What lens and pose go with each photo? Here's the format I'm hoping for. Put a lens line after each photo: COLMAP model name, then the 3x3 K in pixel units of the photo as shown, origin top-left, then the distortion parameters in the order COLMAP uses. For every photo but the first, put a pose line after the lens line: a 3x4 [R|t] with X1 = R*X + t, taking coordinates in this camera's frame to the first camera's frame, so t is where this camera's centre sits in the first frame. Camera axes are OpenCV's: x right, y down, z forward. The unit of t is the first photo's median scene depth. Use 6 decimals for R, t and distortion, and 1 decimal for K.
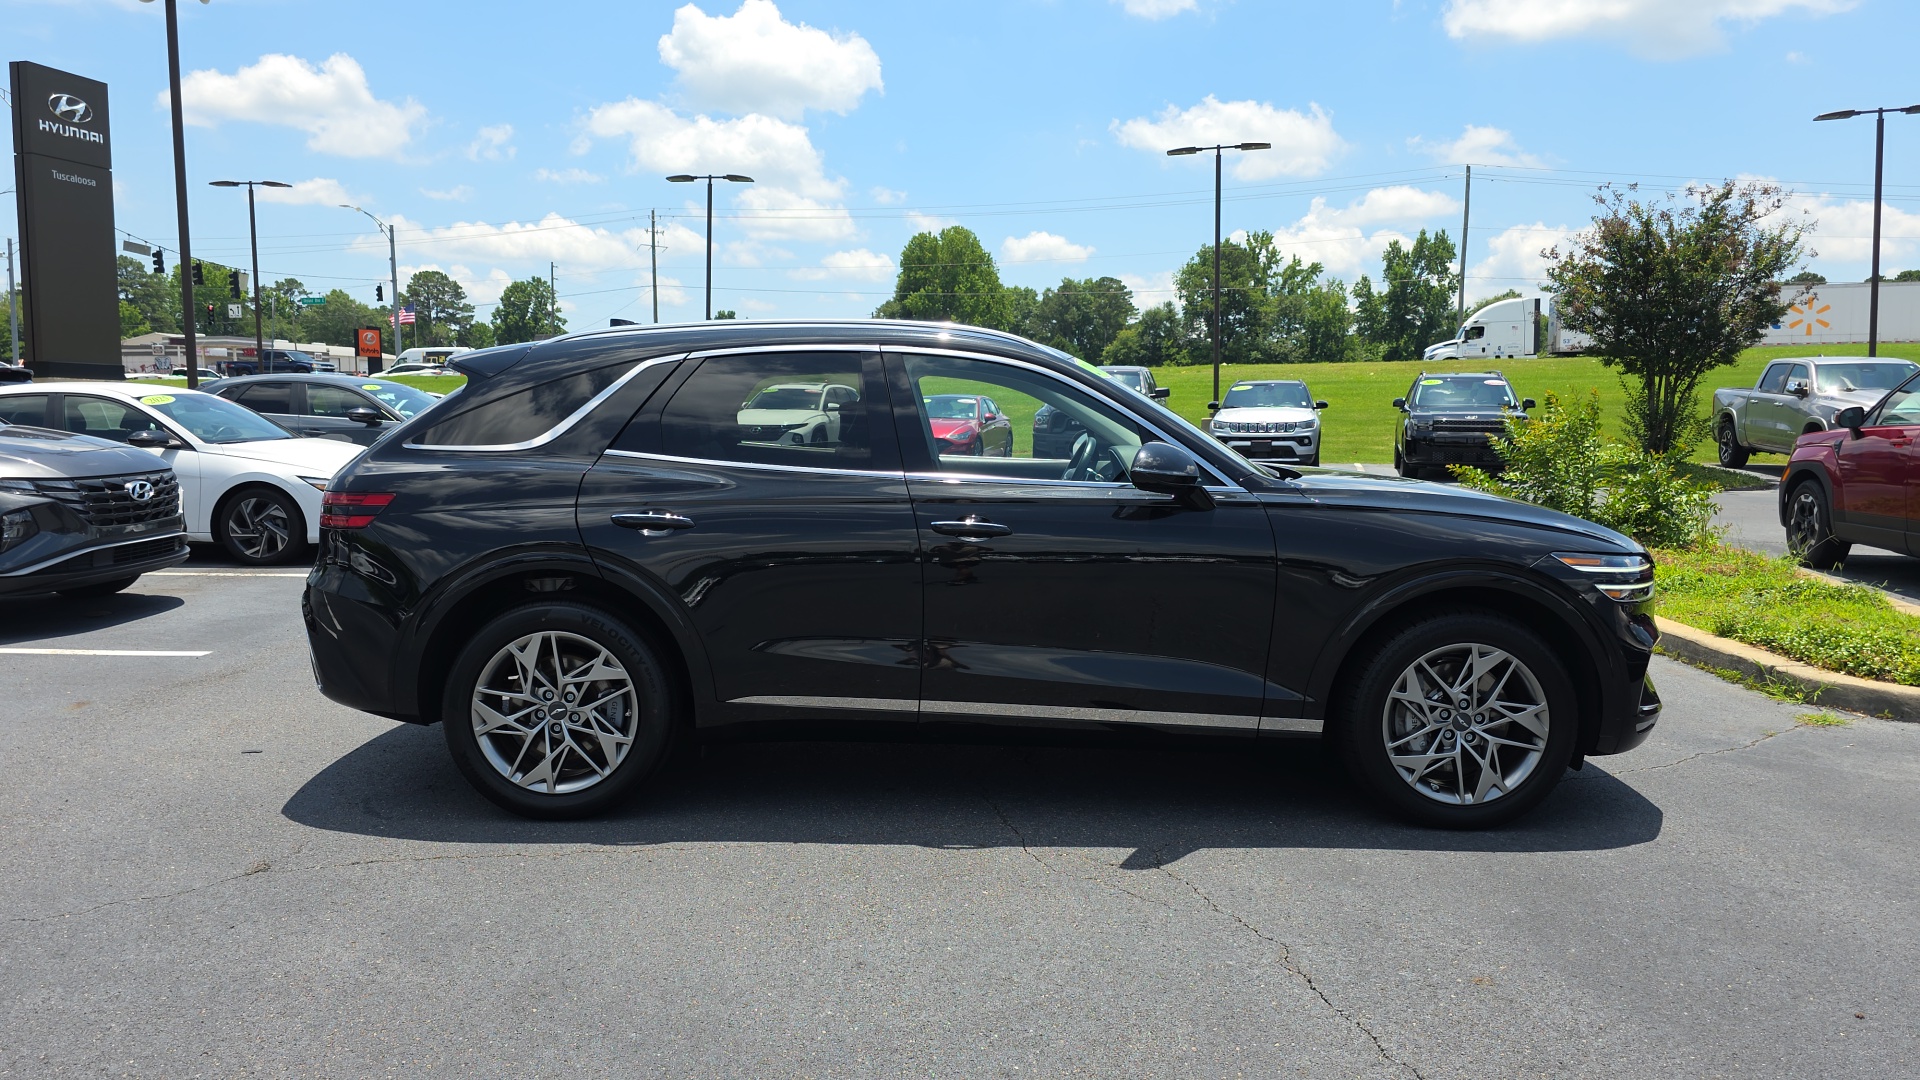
lens RADIAL K [[1313.6, 0, 954.3], [0, 1313.6, 539.3], [0, 0, 1]] dist [0.072681, -0.088815]
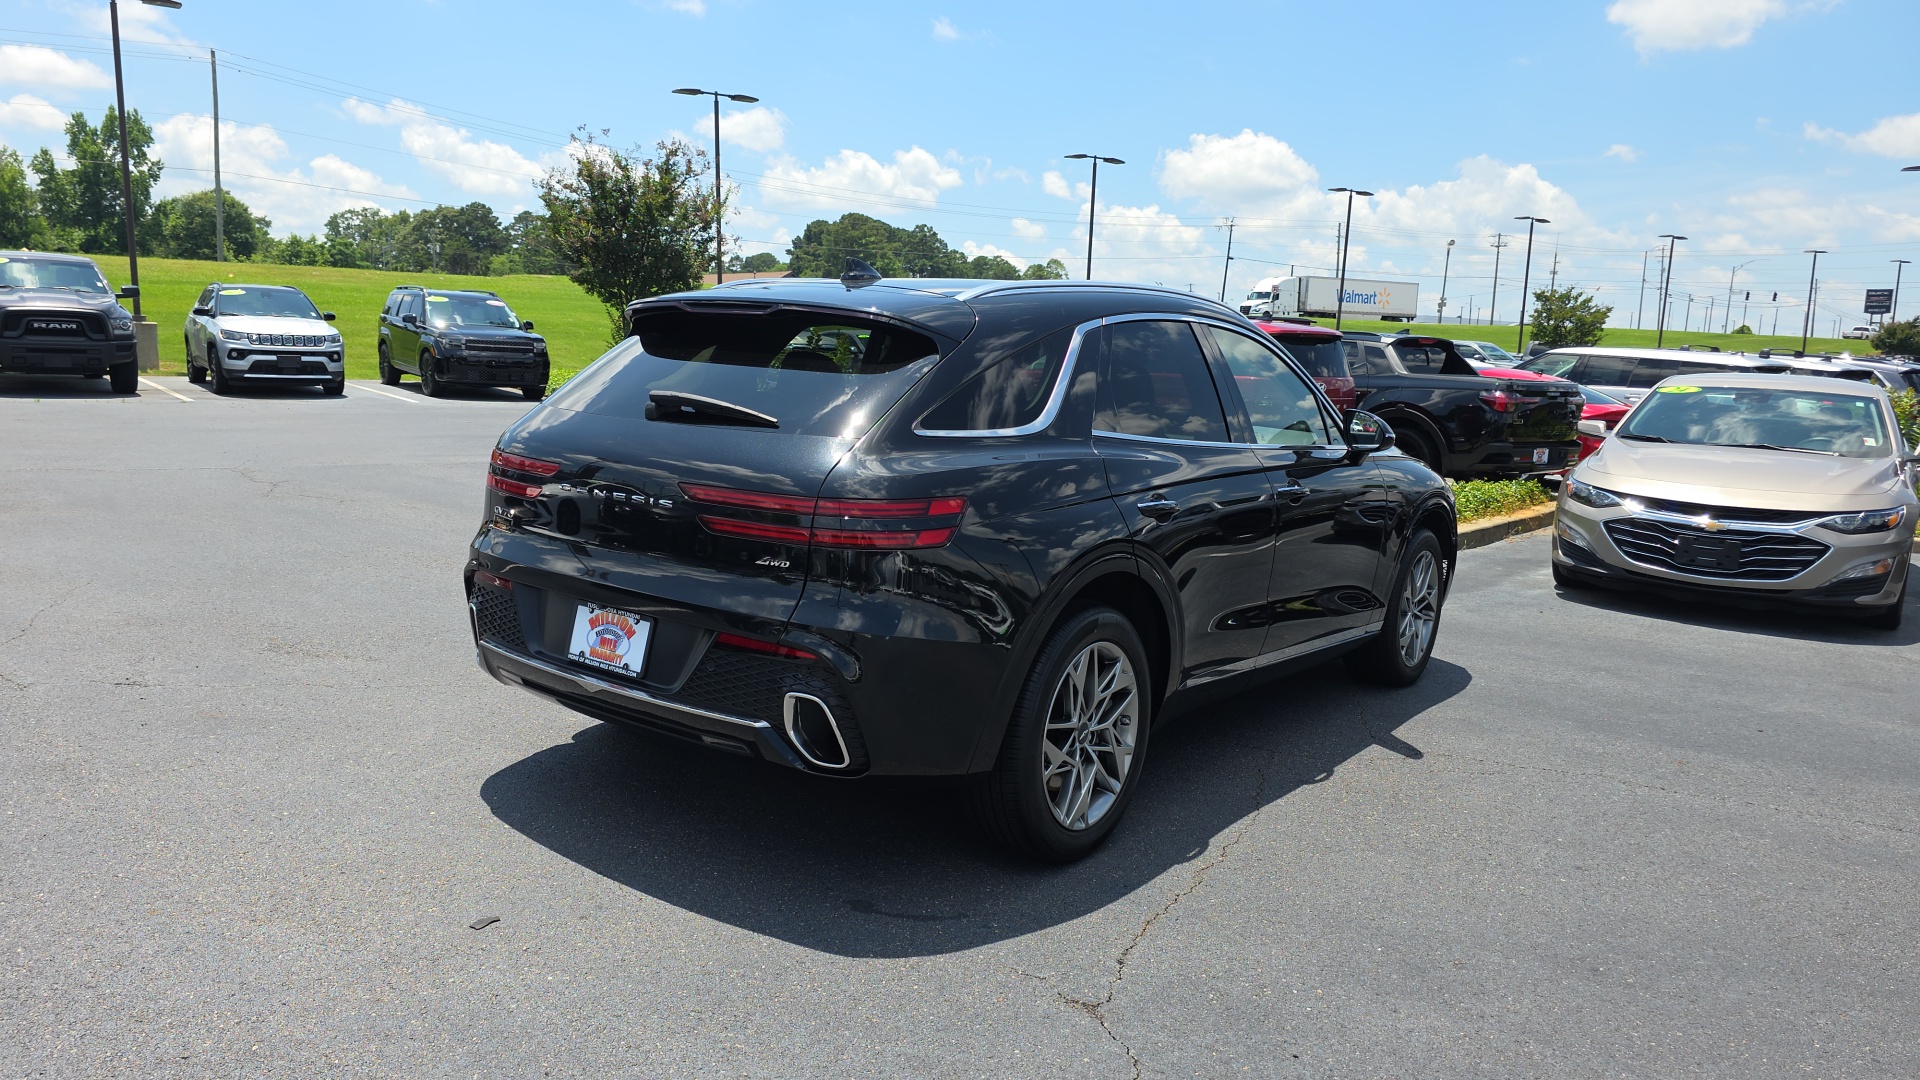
lens RADIAL K [[1322.2, 0, 865.7], [0, 1322.2, 538.2], [0, 0, 1]] dist [0.045364, -0.057282]
pose [[0.616584, -0.089533, 0.782181, -0.242232], [0.033045, 0.995580, 0.087911, -0.017839], [-0.786595, -0.028357, 0.616818, 0.134626]]
